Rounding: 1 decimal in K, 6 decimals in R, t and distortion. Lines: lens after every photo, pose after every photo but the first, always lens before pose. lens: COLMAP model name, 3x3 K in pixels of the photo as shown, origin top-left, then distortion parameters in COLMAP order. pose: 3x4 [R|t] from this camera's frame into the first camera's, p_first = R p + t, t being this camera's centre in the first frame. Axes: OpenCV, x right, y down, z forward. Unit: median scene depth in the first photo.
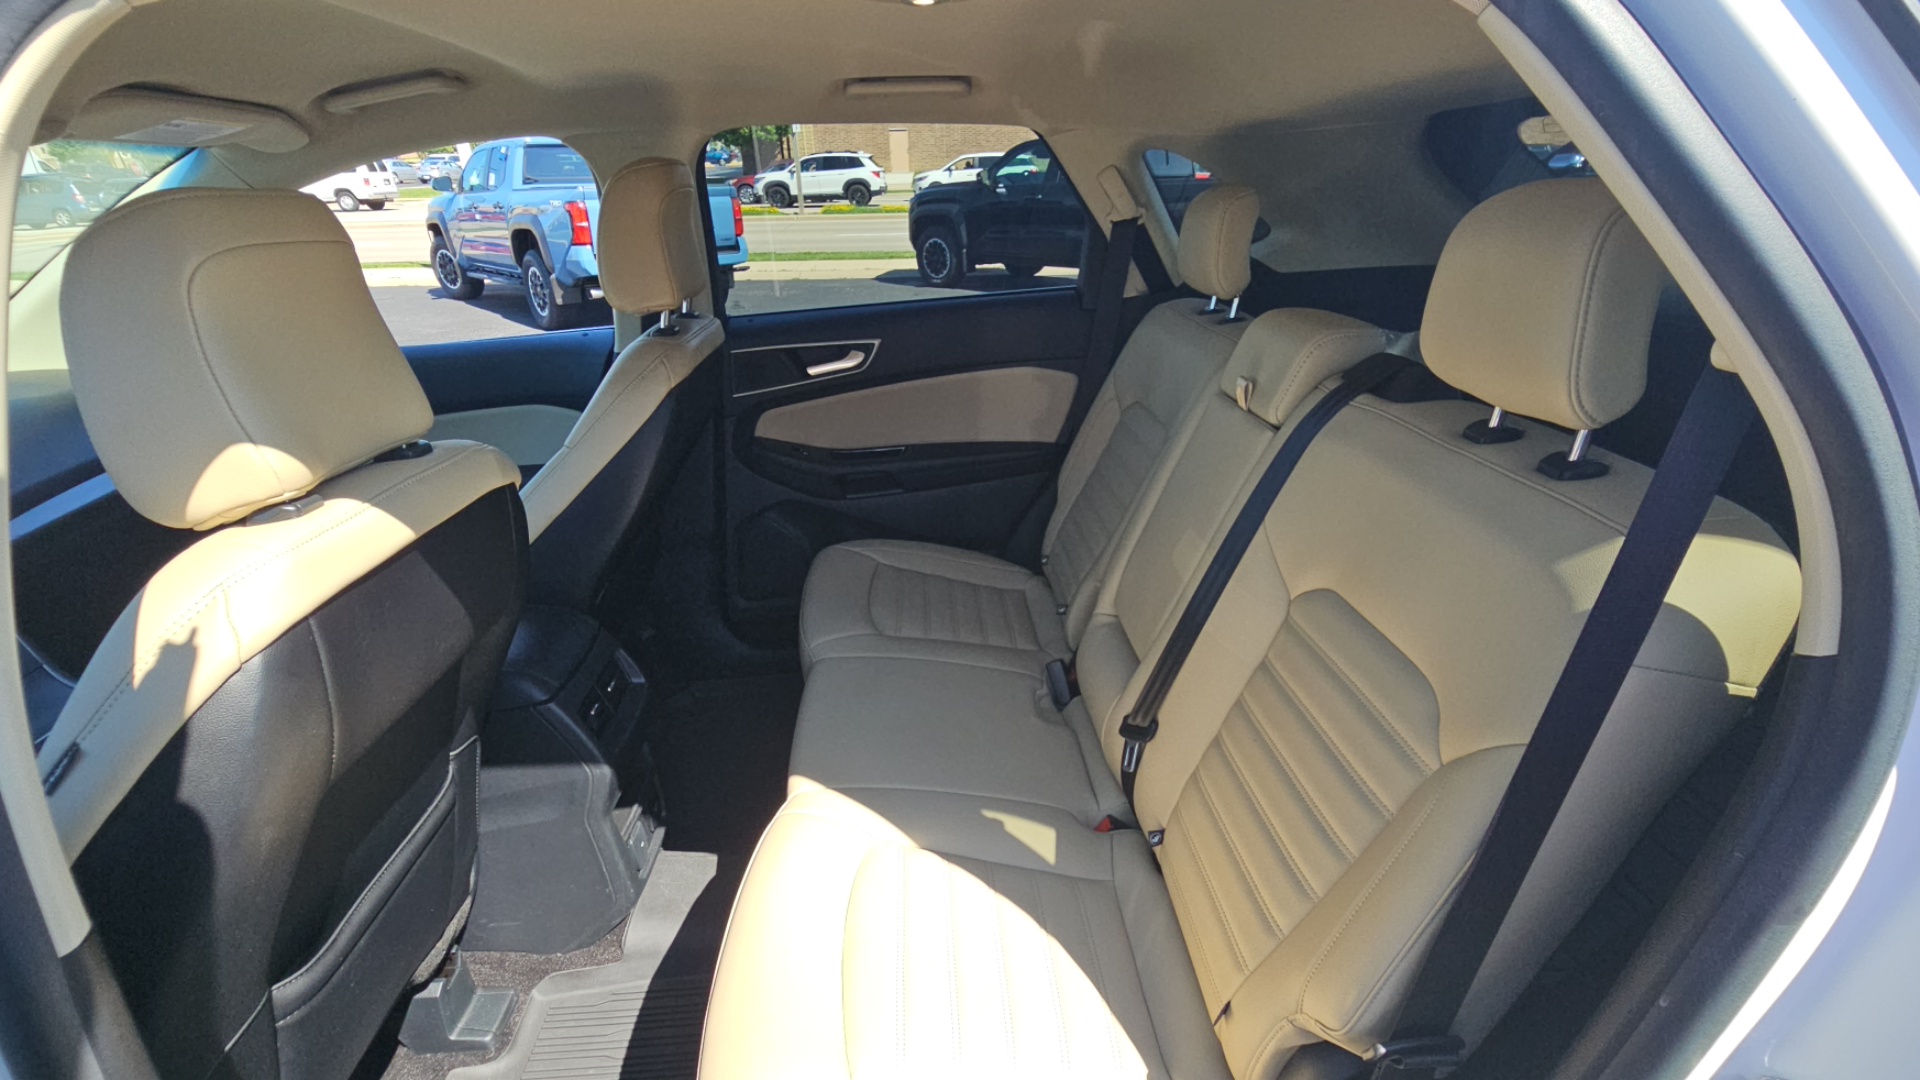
lens RADIAL K [[872.8, 0, 977.7], [0, 872.8, 543.8], [0, 0, 1]] dist [0.009987, -0.007440]
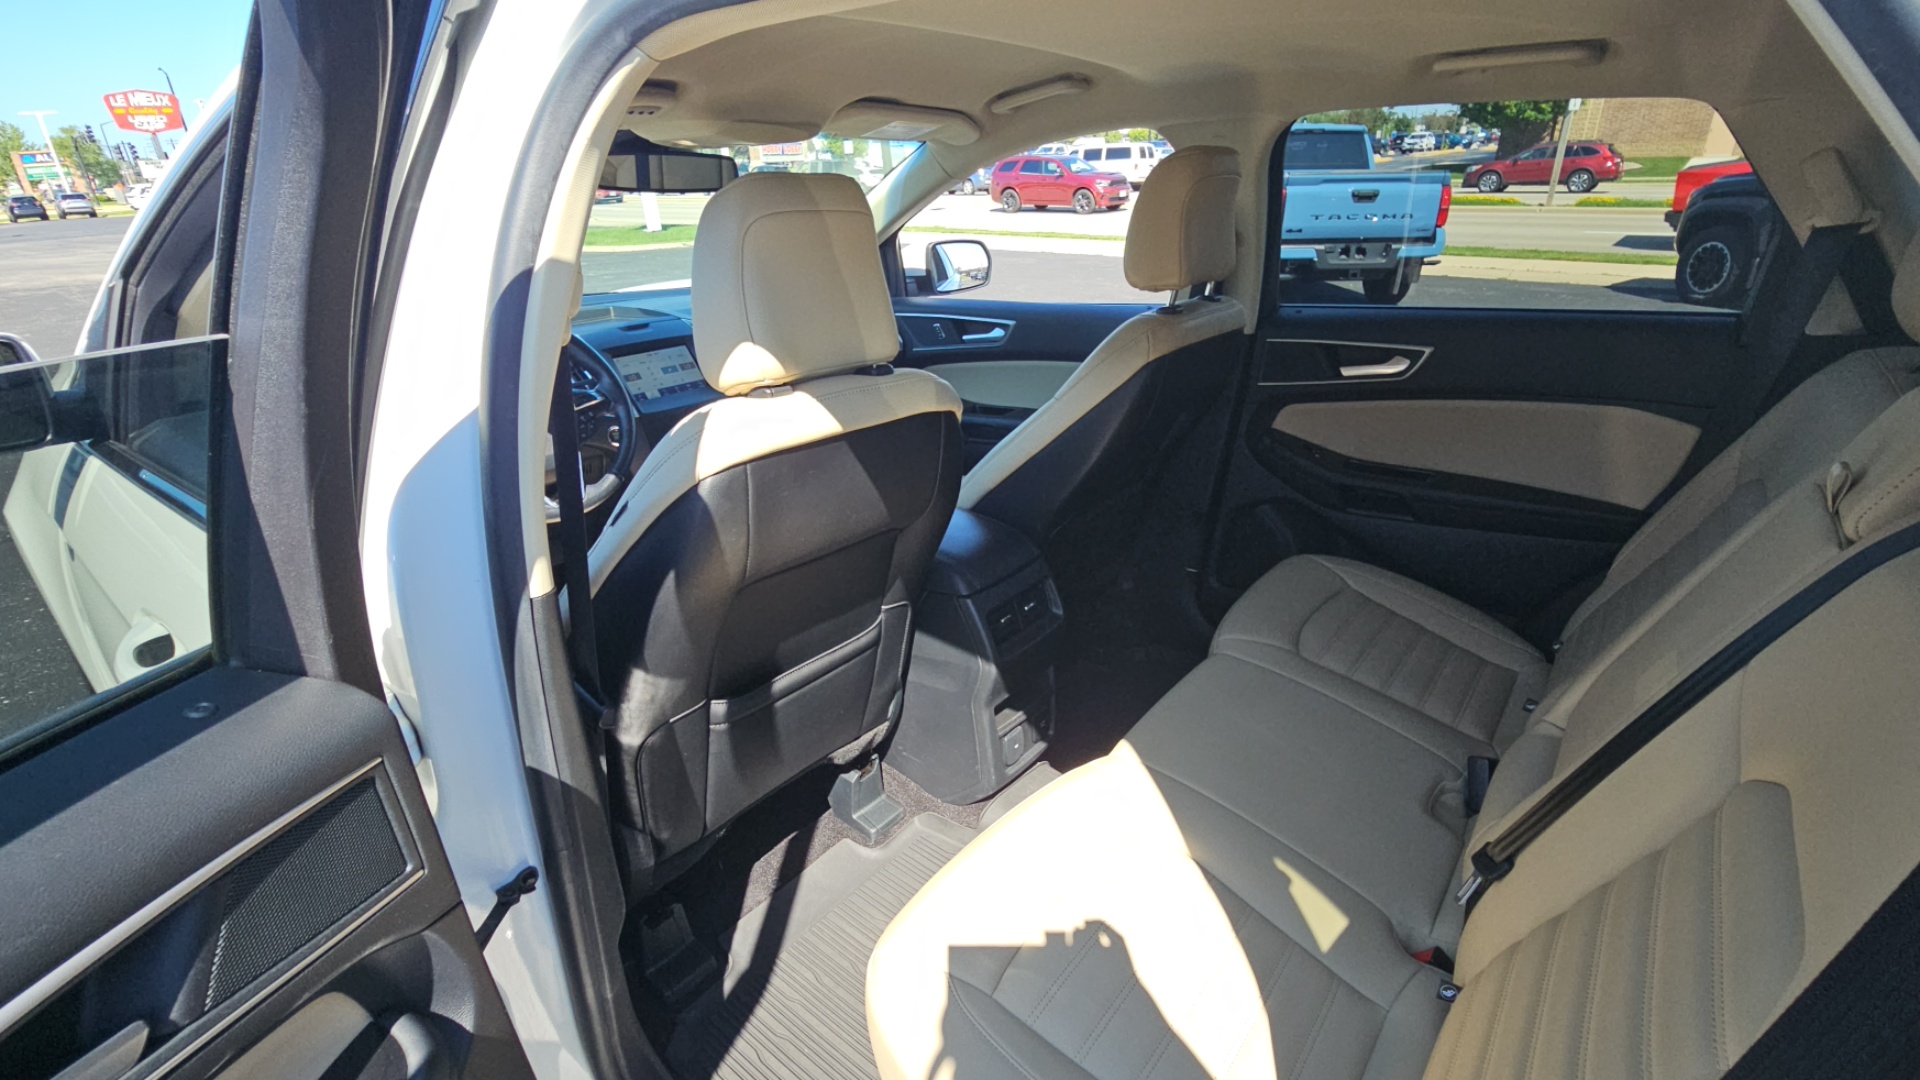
lens RADIAL K [[872.8, 0, 977.7], [0, 872.8, 543.8], [0, 0, 1]] dist [0.009987, -0.007440]
pose [[0.728176, 0.274775, -0.627899, 0.233080], [-0.266159, 0.957588, 0.110385, -0.025768], [0.631600, 0.086742, 0.770427, 0.057871]]
